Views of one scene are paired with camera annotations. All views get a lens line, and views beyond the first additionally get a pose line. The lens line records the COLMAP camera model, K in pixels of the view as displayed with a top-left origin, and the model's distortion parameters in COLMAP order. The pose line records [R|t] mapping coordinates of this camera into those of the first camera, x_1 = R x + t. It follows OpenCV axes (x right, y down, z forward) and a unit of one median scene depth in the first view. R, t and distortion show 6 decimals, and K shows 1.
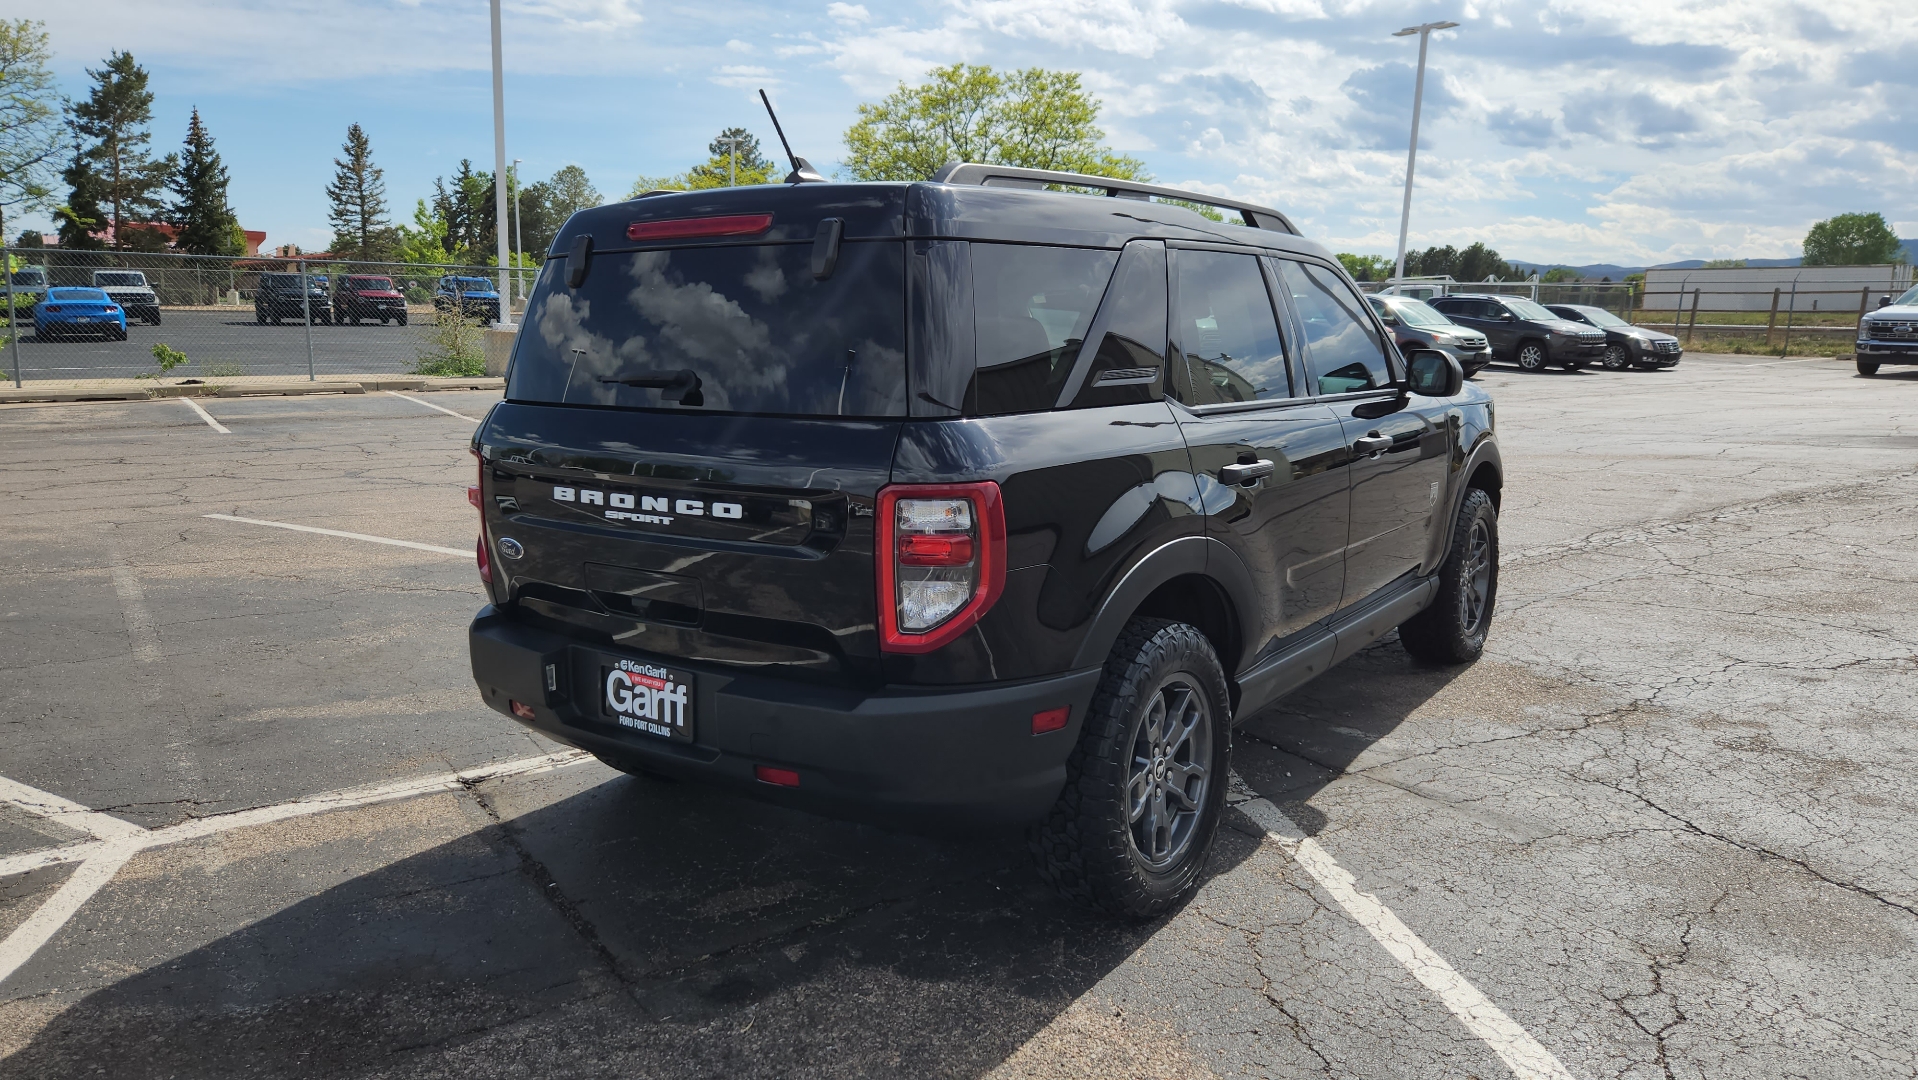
lens RADIAL K [[1294.1, 0, 959.0], [0, 1294.1, 540.0], [0, 0, 1]] dist [0.074362, -0.065079]
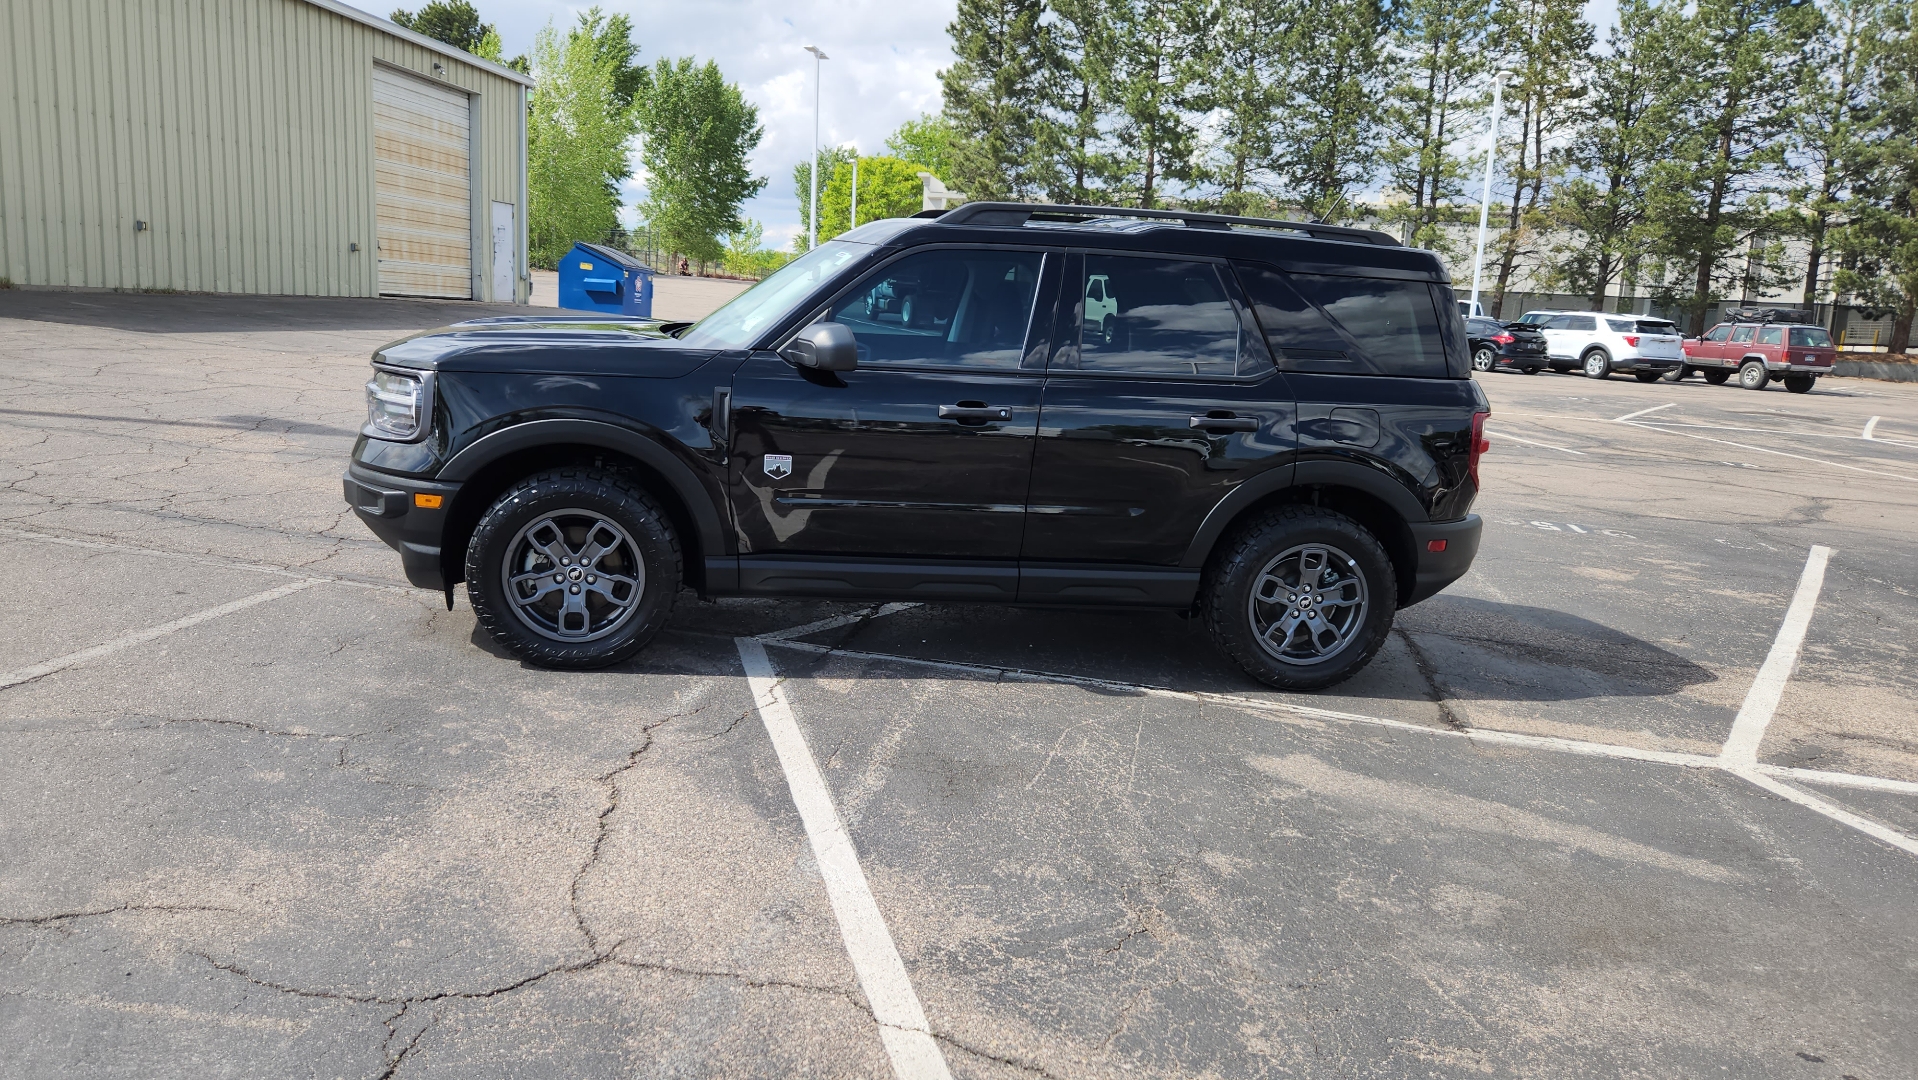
lens RADIAL K [[1280.9, 0, 920.6], [0, 1280.9, 531.1], [0, 0, 1]] dist [0.065004, -0.052859]
pose [[-0.693359, -0.190290, 0.695013, -0.075860], [0.052962, 0.948436, 0.312512, -0.034271], [-0.718643, 0.253492, -0.647529, 0.191171]]
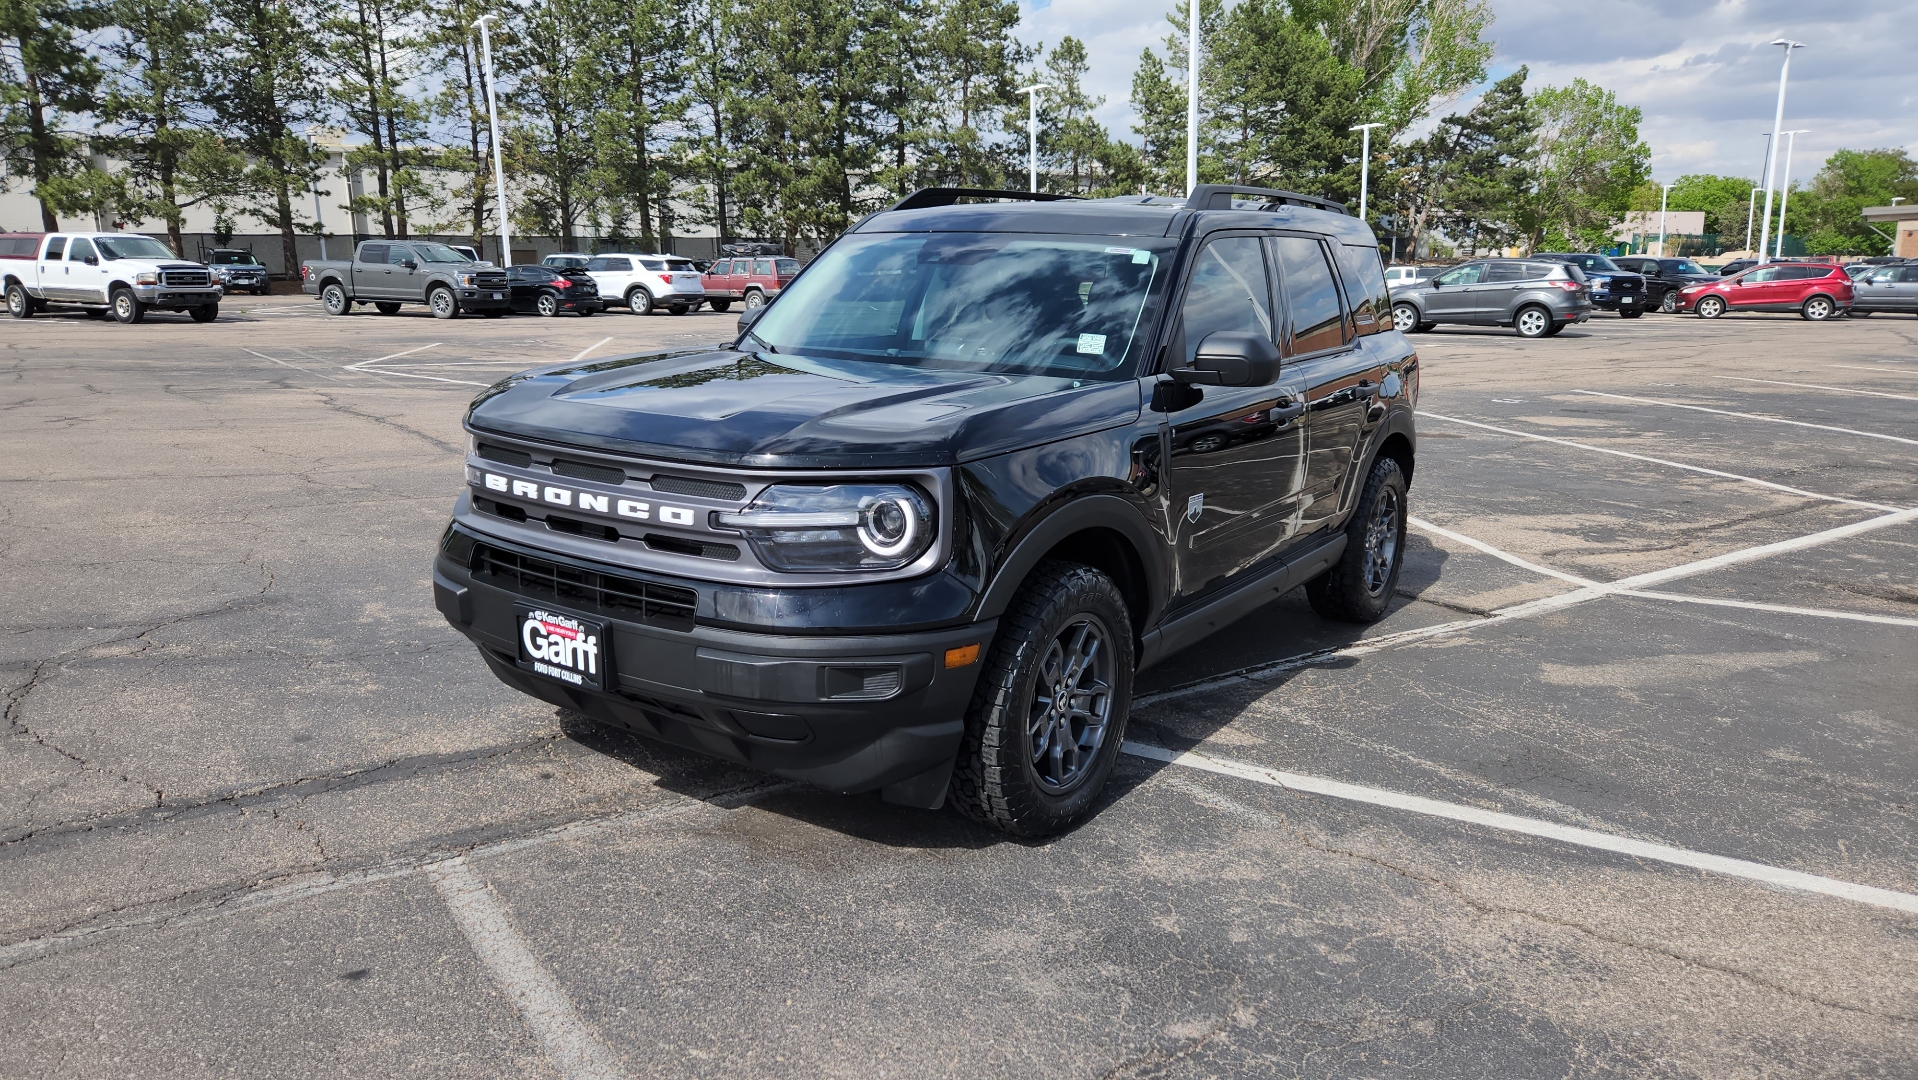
lens RADIAL K [[1287.2, 0, 930.3], [0, 1287.2, 539.7], [0, 0, 1]] dist [0.066024, -0.054174]
pose [[-0.999830, -0.016092, -0.009032, 0.022904], [-0.018297, 0.928164, 0.371721, -0.037730], [0.002402, 0.371823, -0.928300, 0.213111]]
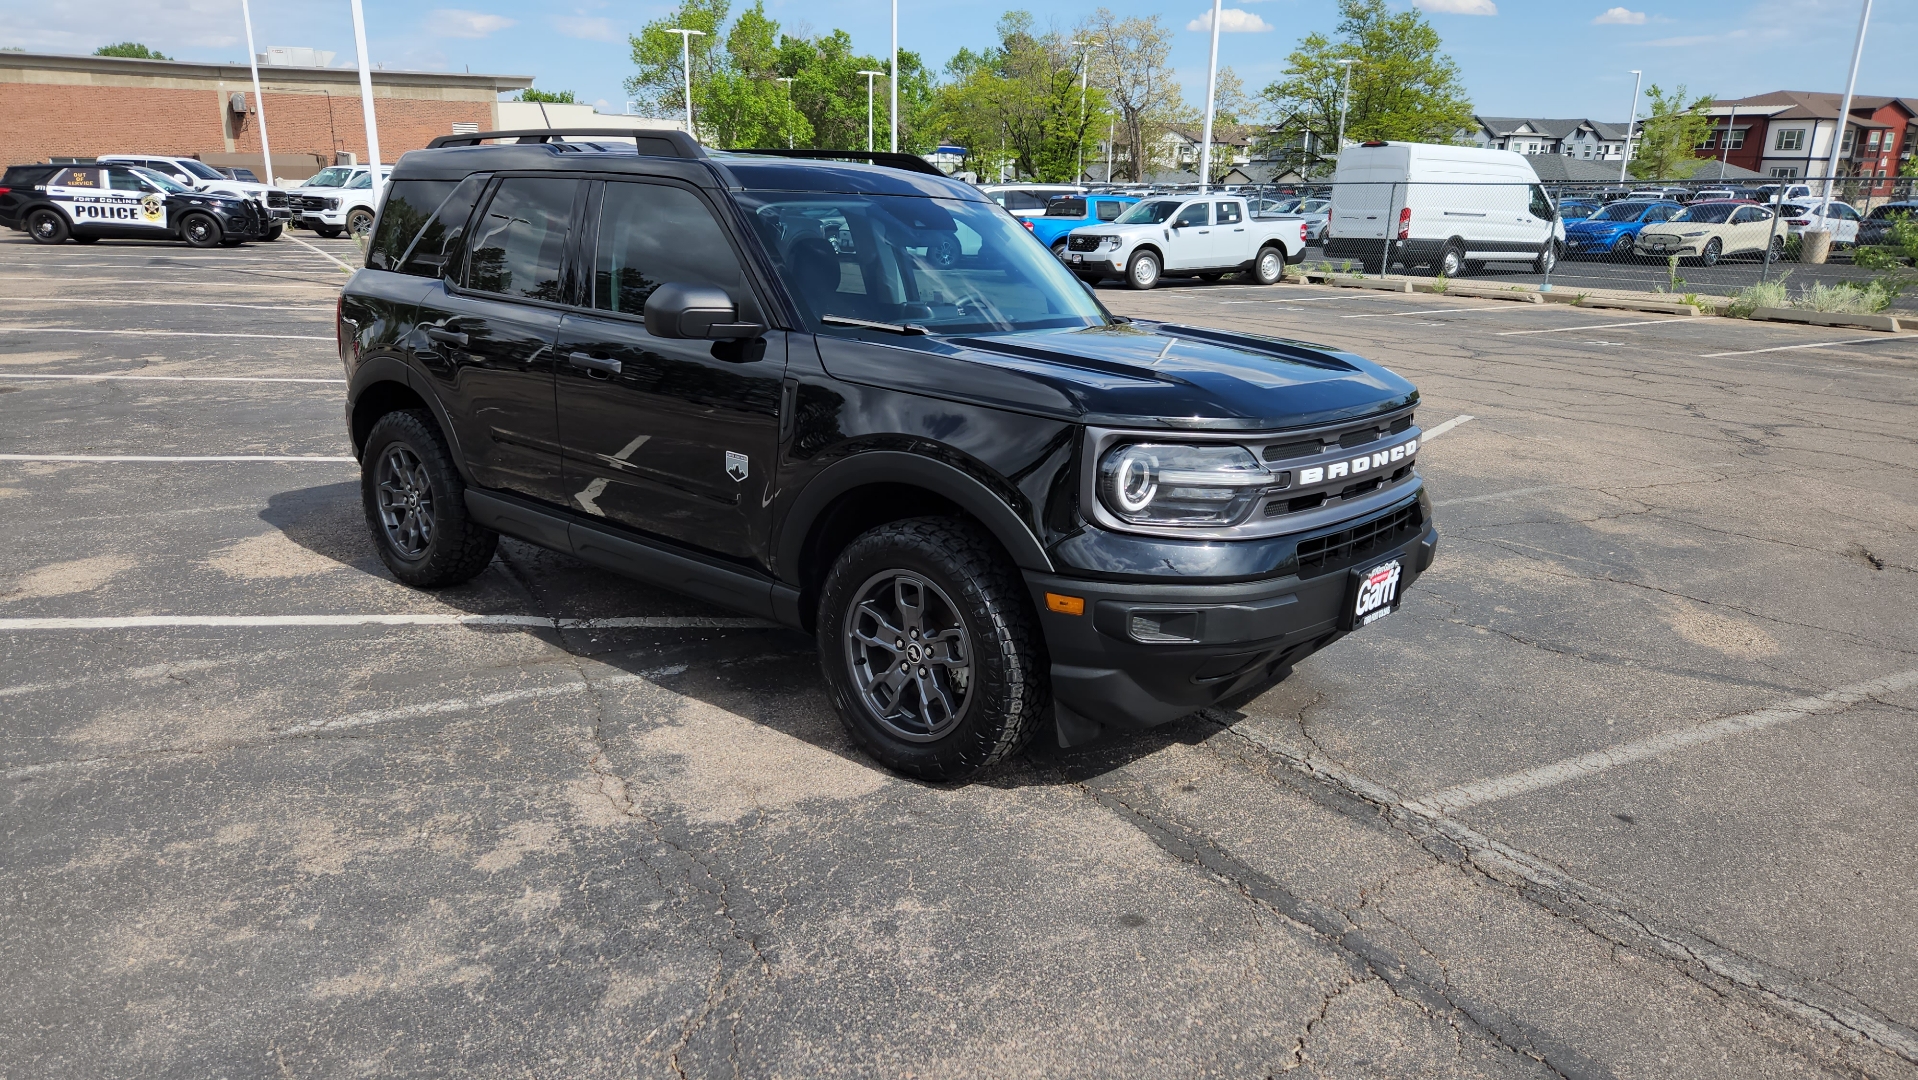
lens RADIAL K [[1276.3, 0, 938.6], [0, 1276.3, 546.8], [0, 0, 1]] dist [0.067442, -0.056030]
pose [[-0.101010, 0.248874, -0.963254, 0.121842], [-0.195309, 0.944406, 0.264485, -0.024133], [0.975526, 0.214848, -0.046787, 0.125850]]
